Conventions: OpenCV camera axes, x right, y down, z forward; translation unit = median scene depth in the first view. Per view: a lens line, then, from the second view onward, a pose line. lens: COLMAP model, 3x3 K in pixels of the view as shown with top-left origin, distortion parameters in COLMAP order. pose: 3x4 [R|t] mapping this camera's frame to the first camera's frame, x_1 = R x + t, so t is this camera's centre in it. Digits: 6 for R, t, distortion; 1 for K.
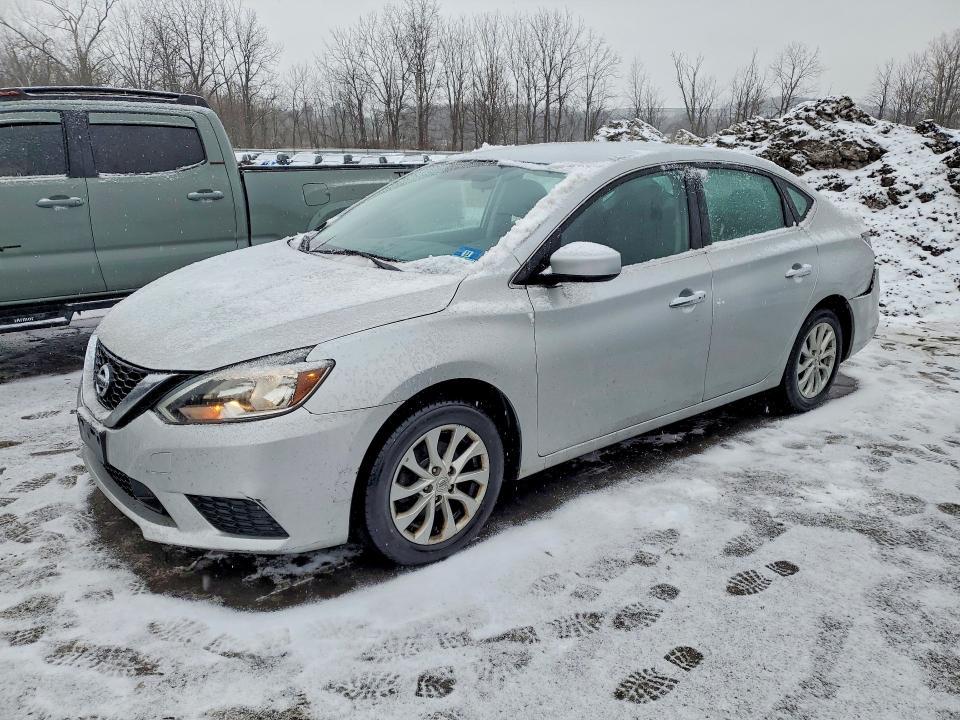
lens RADIAL K [[739.5, 0, 474.6], [0, 739.5, 362.2], [0, 0, 1]] dist [0.019048, 0.012831]
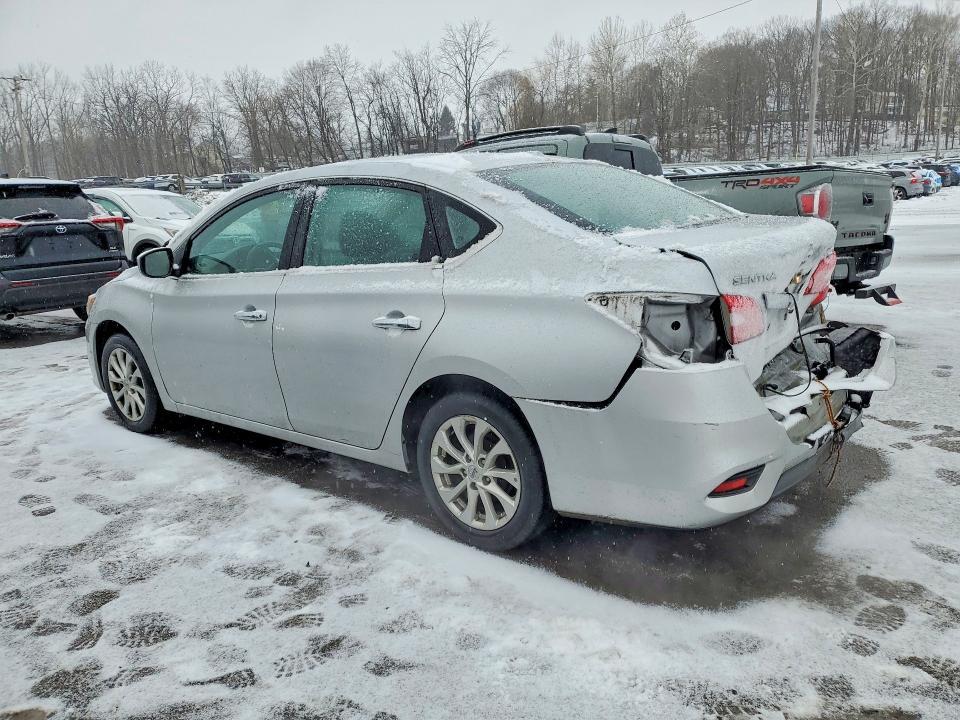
lens RADIAL K [[739.5, 0, 478.4], [0, 739.5, 360.4], [0, 0, 1]] dist [0.019048, 0.012831]
pose [[0.192210, 0.220687, -0.956218, 1.266908], [-0.190620, 0.964224, 0.184218, -0.259903], [0.962663, 0.146866, 0.227401, 1.015362]]
